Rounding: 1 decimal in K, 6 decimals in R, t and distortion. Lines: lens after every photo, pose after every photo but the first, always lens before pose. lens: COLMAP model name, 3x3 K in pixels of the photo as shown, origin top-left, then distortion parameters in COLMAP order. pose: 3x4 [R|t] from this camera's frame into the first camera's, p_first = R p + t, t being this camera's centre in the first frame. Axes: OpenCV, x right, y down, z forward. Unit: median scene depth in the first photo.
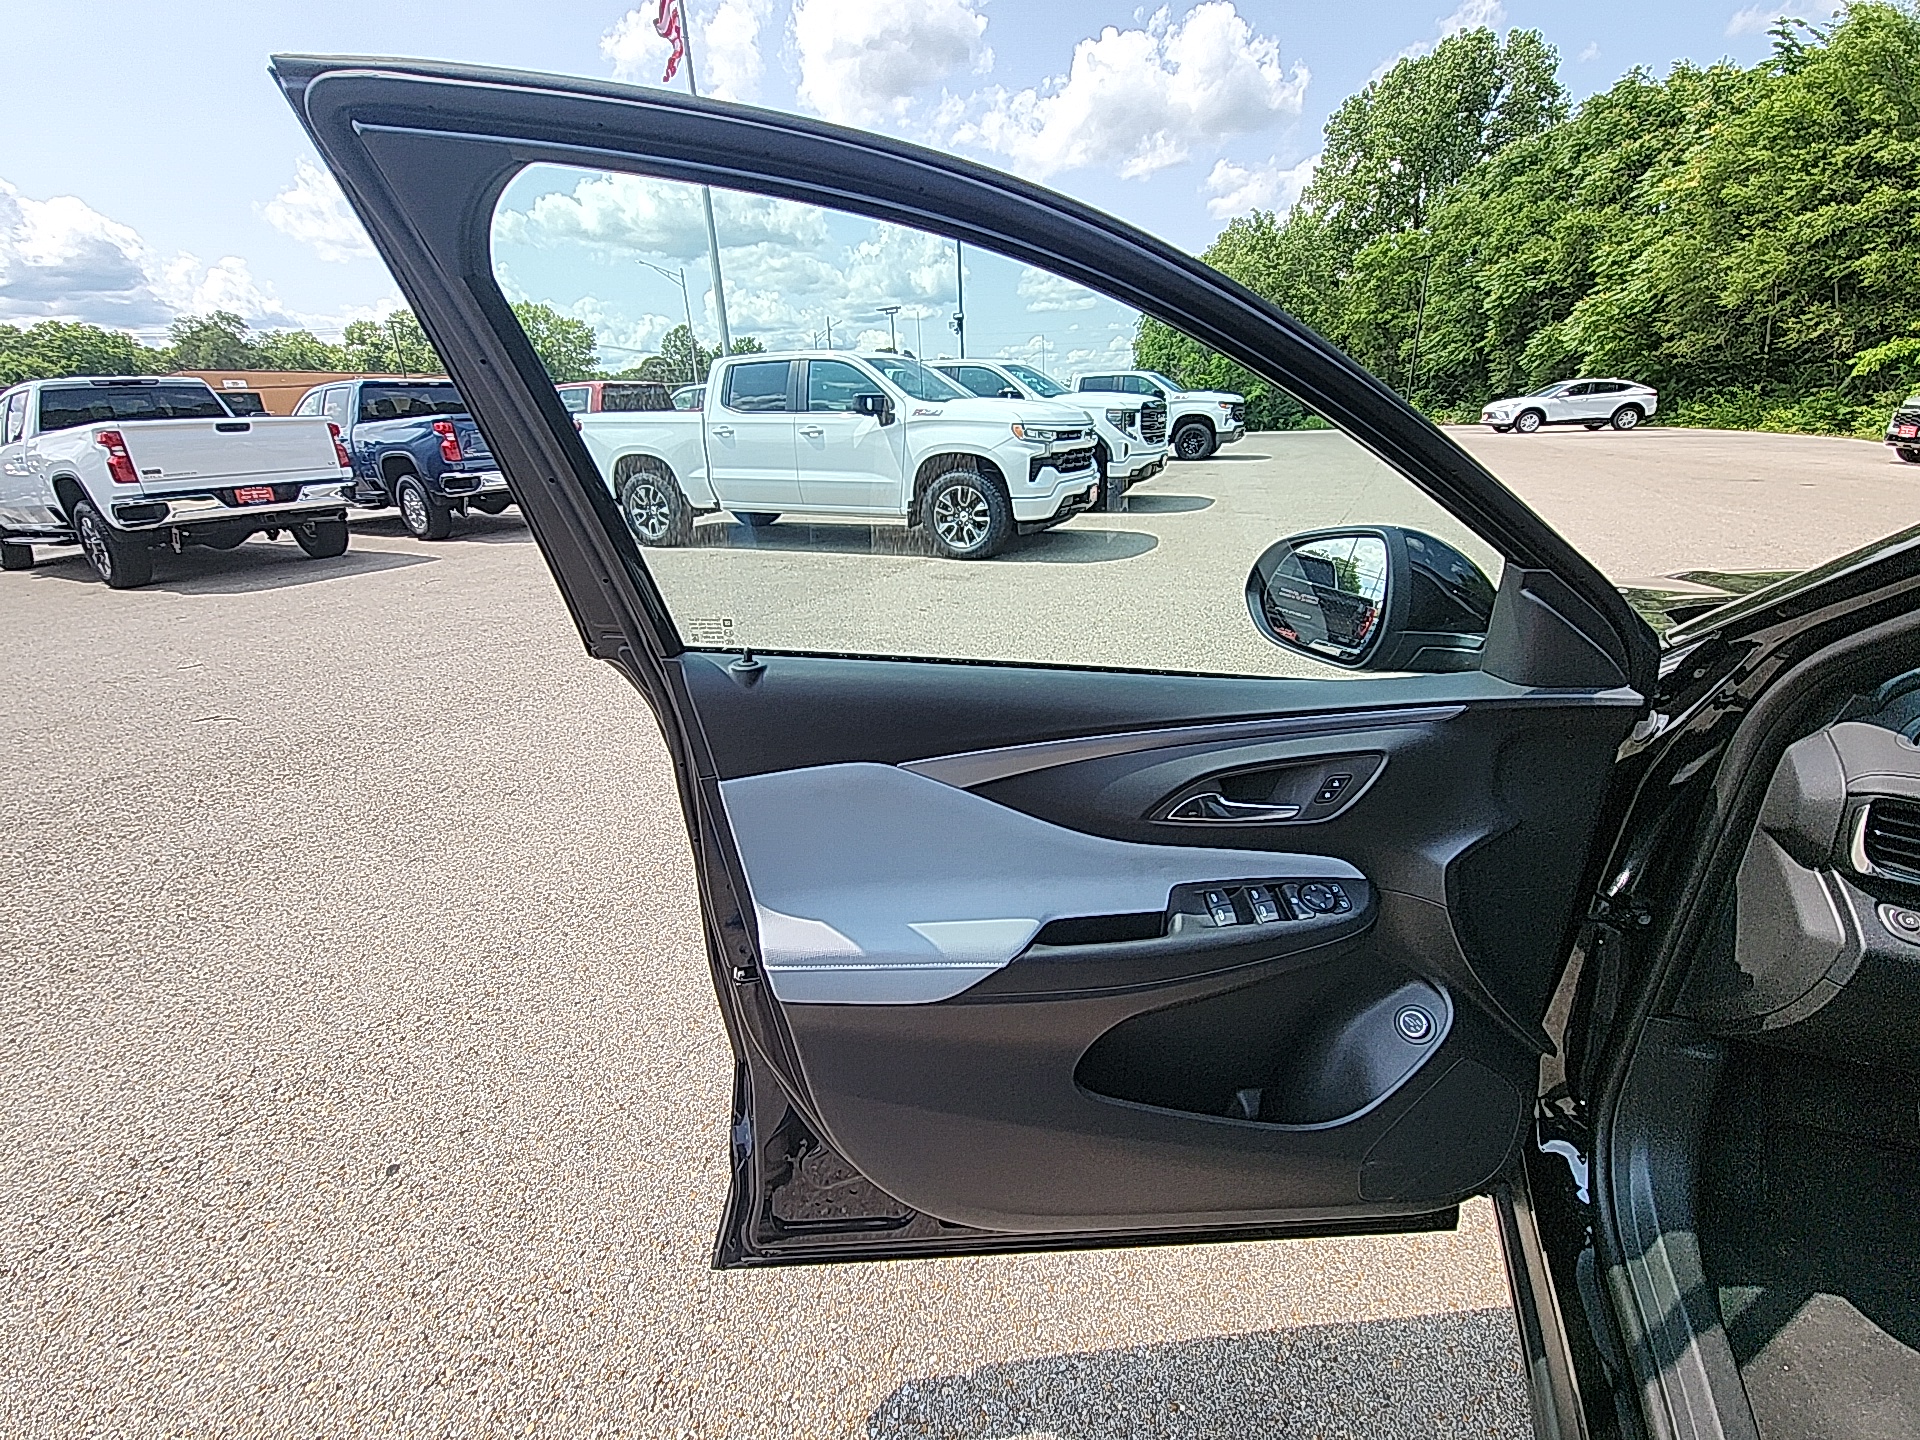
lens RADIAL K [[774.1, 0, 952.2], [0, 774.1, 694.2], [0, 0, 1]] dist [0.030857, -0.021113]
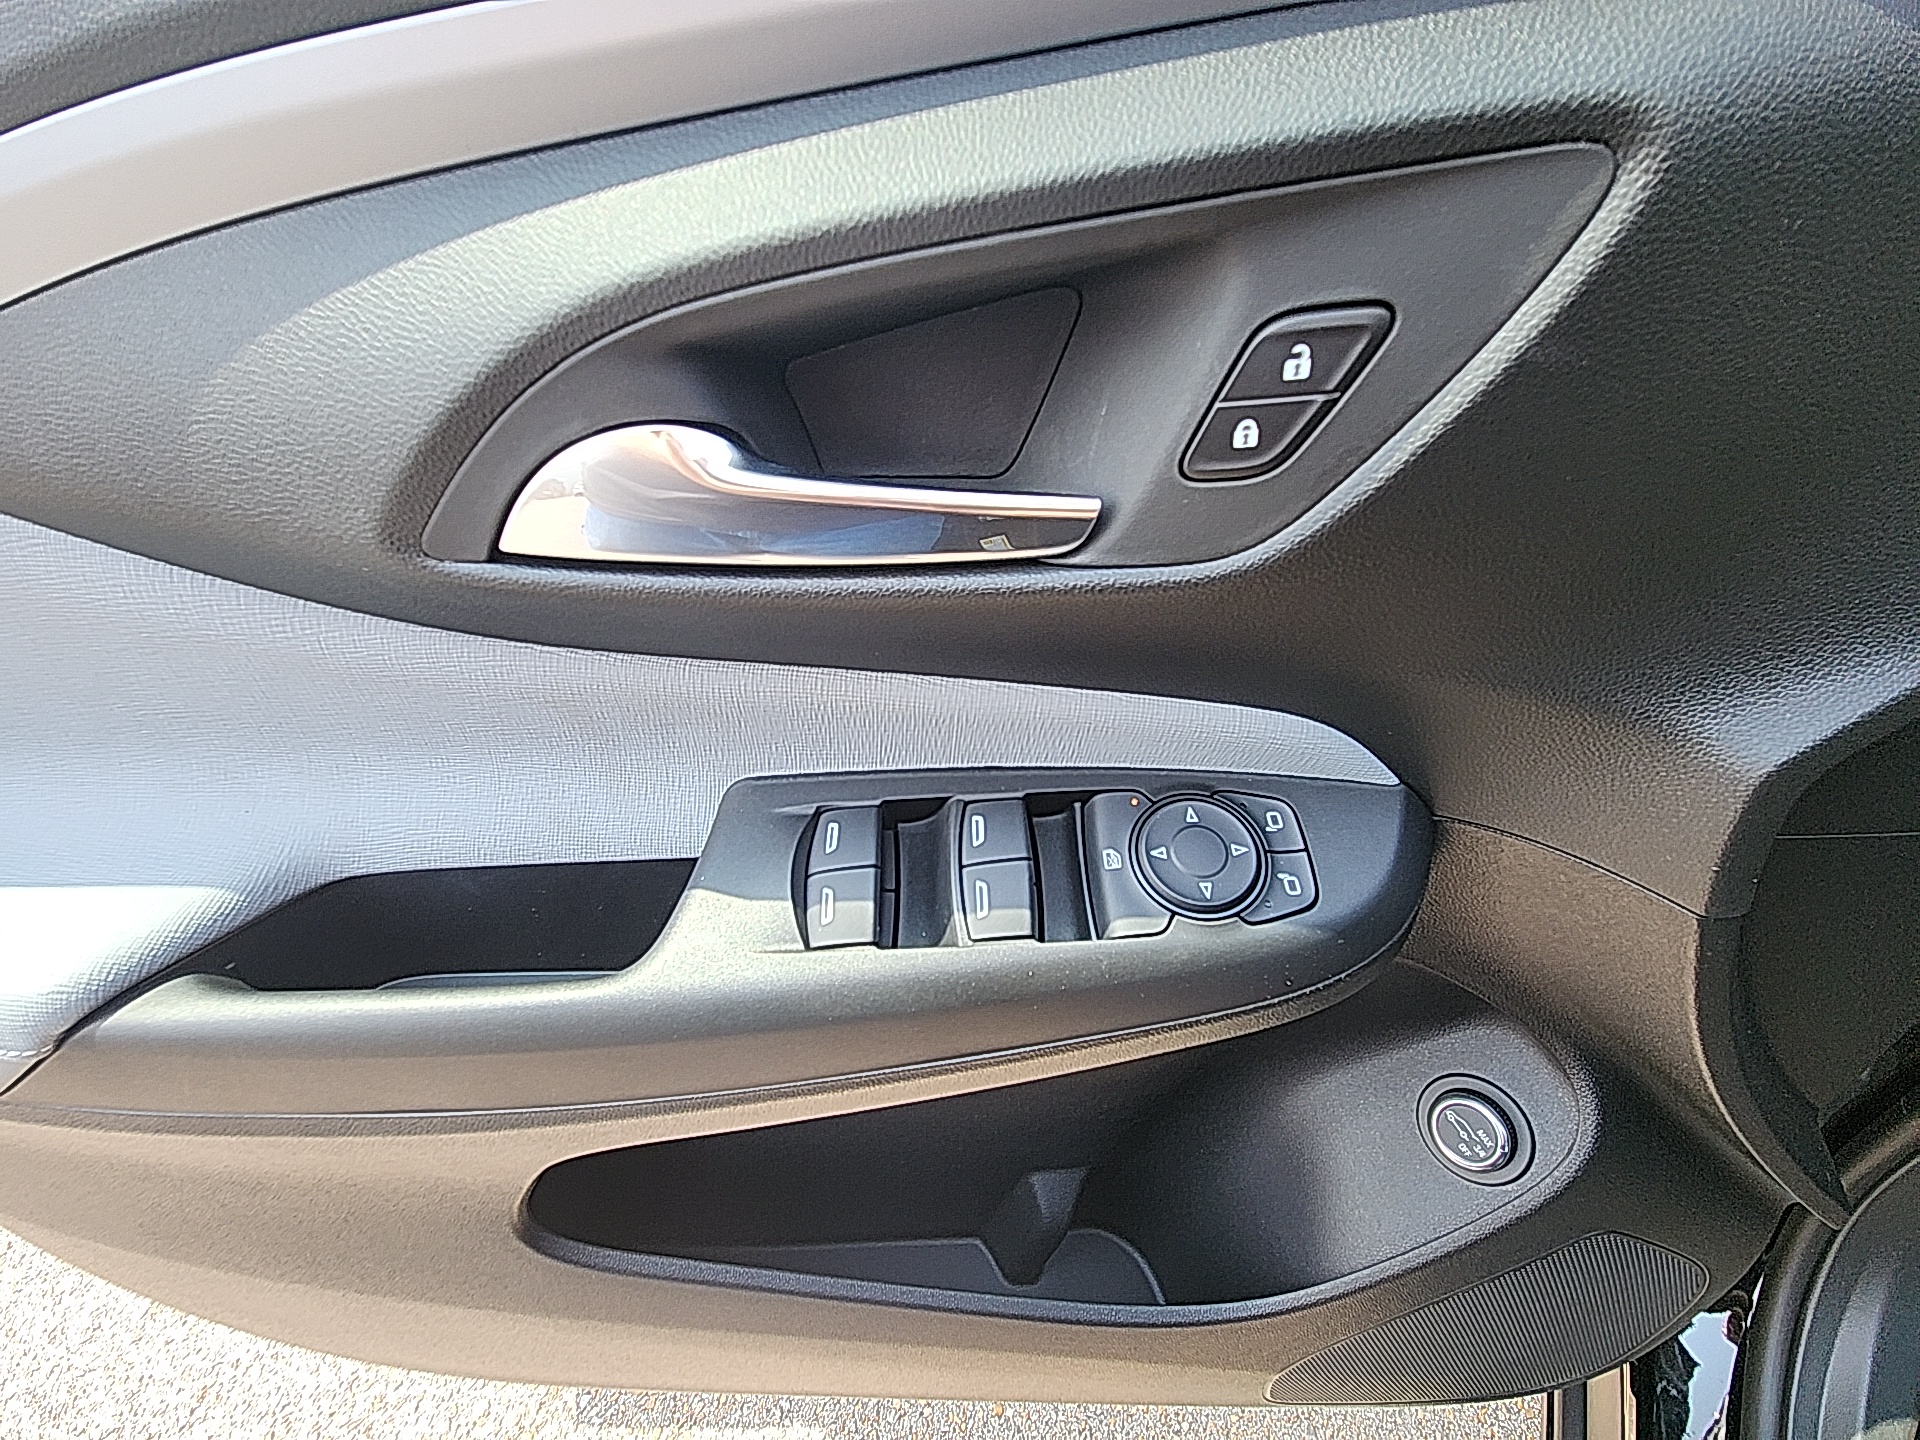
lens RADIAL K [[773.5, 0, 950.3], [0, 773.5, 705.1], [0, 0, 1]] dist [0.005914, -0.005628]
pose [[0.995300, 0.037602, -0.089239, 0.407684], [-0.009370, 0.954606, 0.297724, 0.130368], [0.096383, -0.295488, 0.950472, 0.753758]]
